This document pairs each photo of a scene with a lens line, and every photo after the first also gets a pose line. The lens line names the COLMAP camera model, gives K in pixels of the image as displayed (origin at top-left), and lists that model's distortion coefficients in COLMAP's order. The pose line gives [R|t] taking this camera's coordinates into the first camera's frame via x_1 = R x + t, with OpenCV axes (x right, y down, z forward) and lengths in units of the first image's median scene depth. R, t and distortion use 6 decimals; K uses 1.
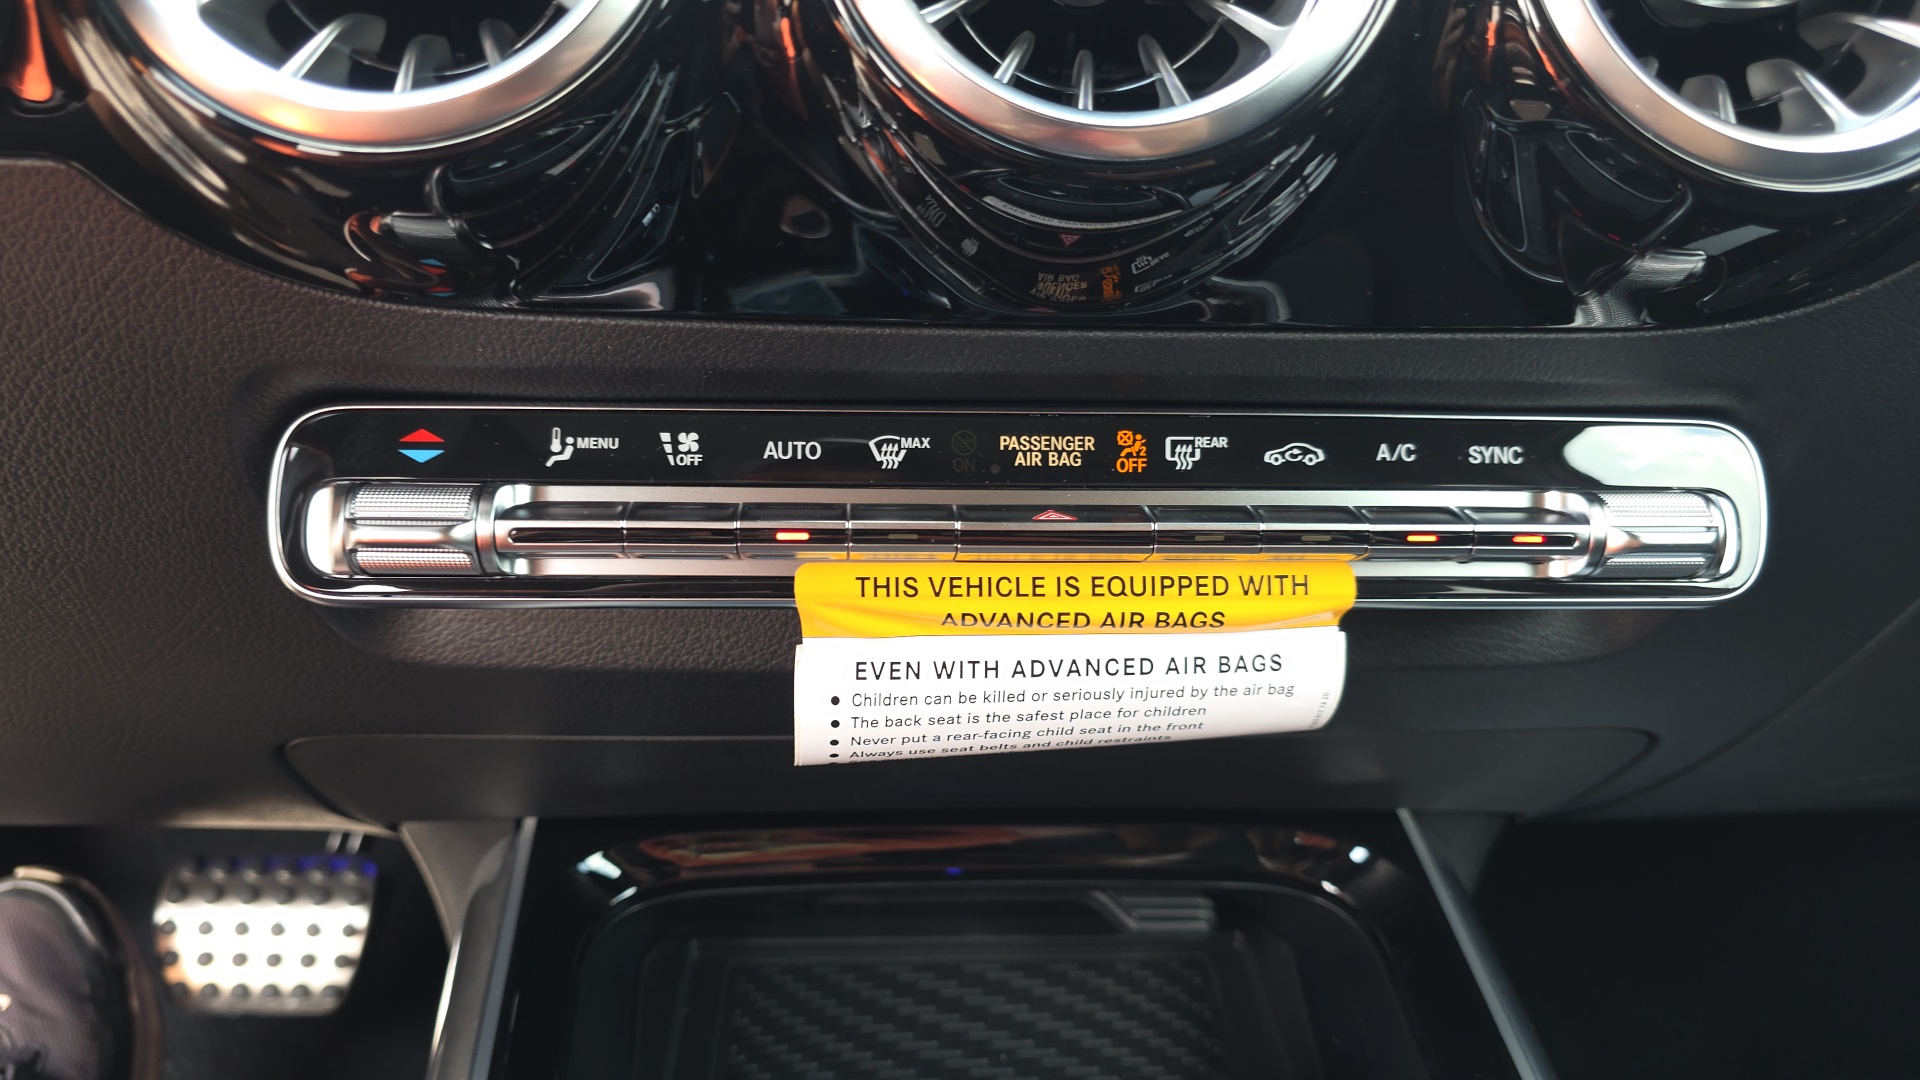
lens RADIAL K [[1366.1, 0, 918.7], [0, 1366.1, 539.6], [0, 0, 1]] dist [0.002575, -0.174939]
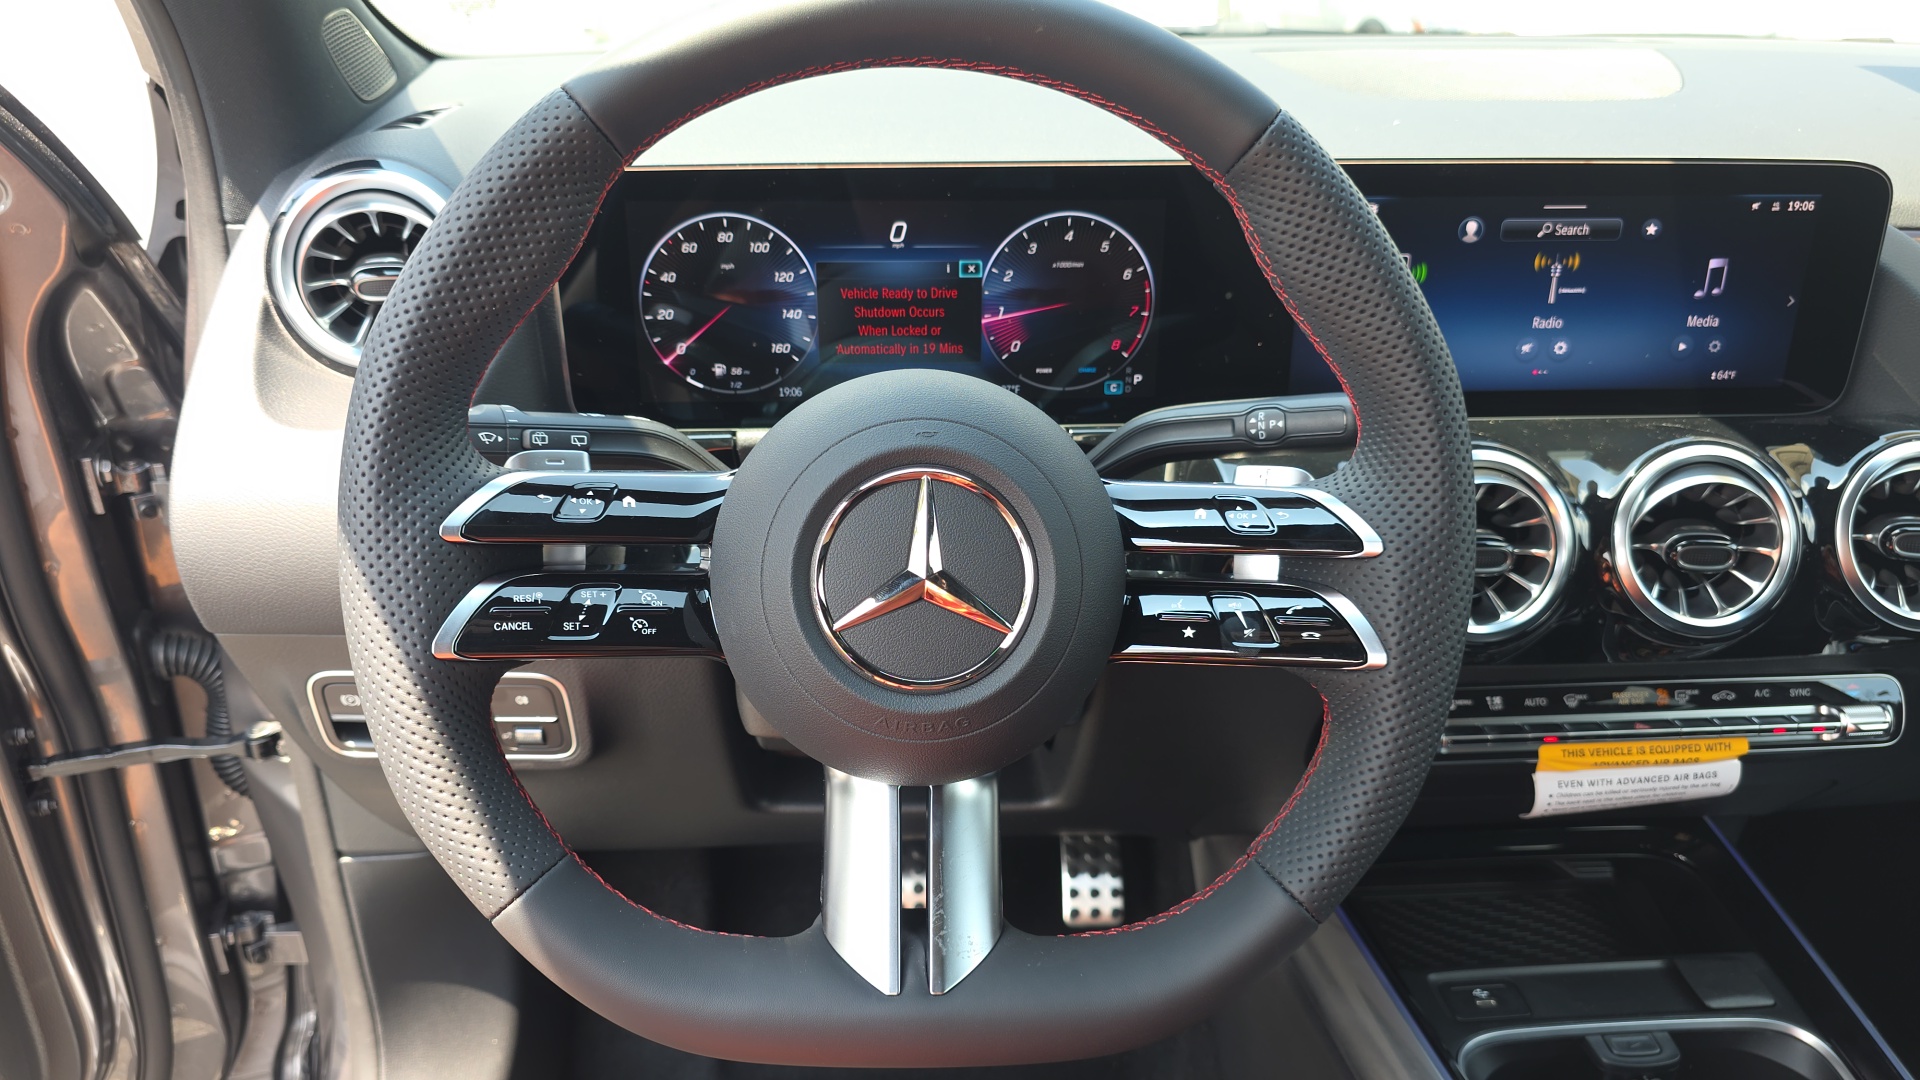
lens RADIAL K [[1322.0, 0, 950.7], [0, 1322.0, 538.7], [0, 0, 1]] dist [0.062928, -0.091962]
pose [[0.999513, -0.028580, 0.012544, -1.220985], [0.028169, 0.999097, 0.031814, -0.484569], [-0.013442, -0.031445, 0.999415, -1.512684]]
